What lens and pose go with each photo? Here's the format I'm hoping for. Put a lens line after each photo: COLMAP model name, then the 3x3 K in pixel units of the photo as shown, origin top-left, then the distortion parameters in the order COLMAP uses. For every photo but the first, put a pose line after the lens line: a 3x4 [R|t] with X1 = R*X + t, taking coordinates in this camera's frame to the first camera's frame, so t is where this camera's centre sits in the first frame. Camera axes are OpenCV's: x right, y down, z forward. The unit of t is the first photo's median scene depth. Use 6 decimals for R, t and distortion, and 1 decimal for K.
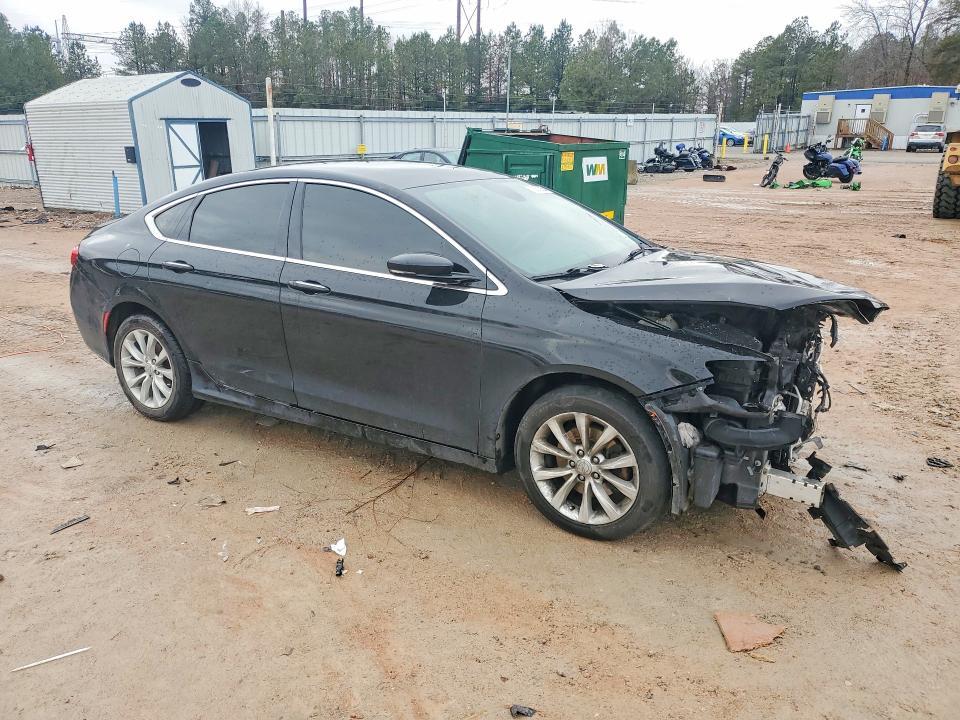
lens RADIAL K [[718.6, 0, 480.0], [0, 718.6, 360.0], [0, 0, 1]] dist [0.026037, -0.004398]
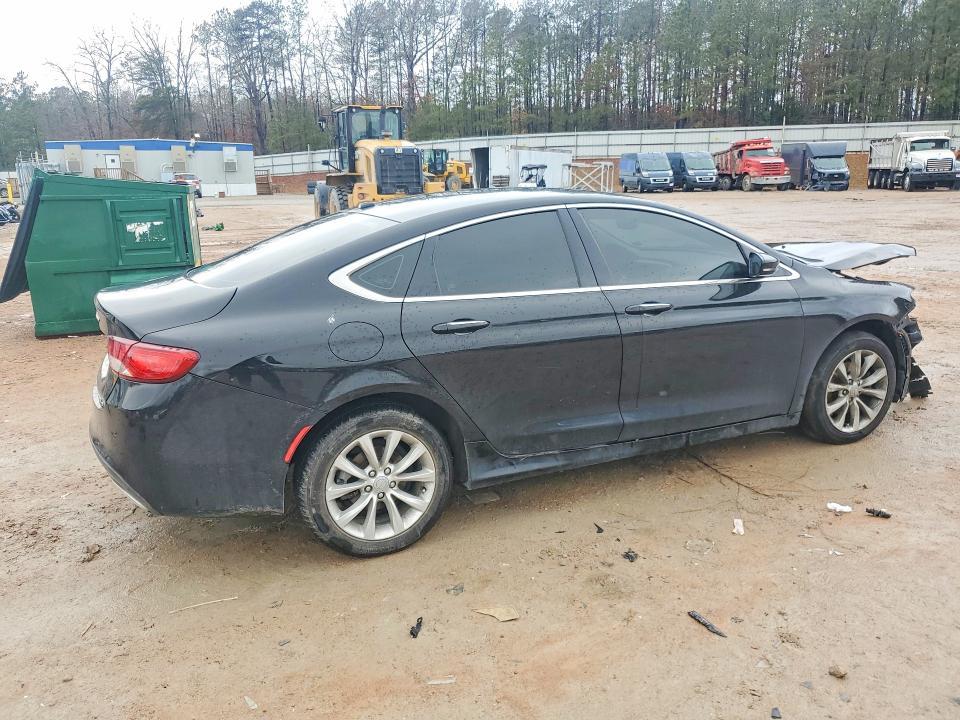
lens RADIAL K [[718.6, 0, 480.0], [0, 718.6, 360.0], [0, 0, 1]] dist [0.026037, -0.004398]
pose [[0.598396, -0.212429, 0.772526, -1.138338], [0.260617, 0.963382, 0.063038, -0.154227], [-0.757628, 0.163612, 0.631847, 0.564095]]
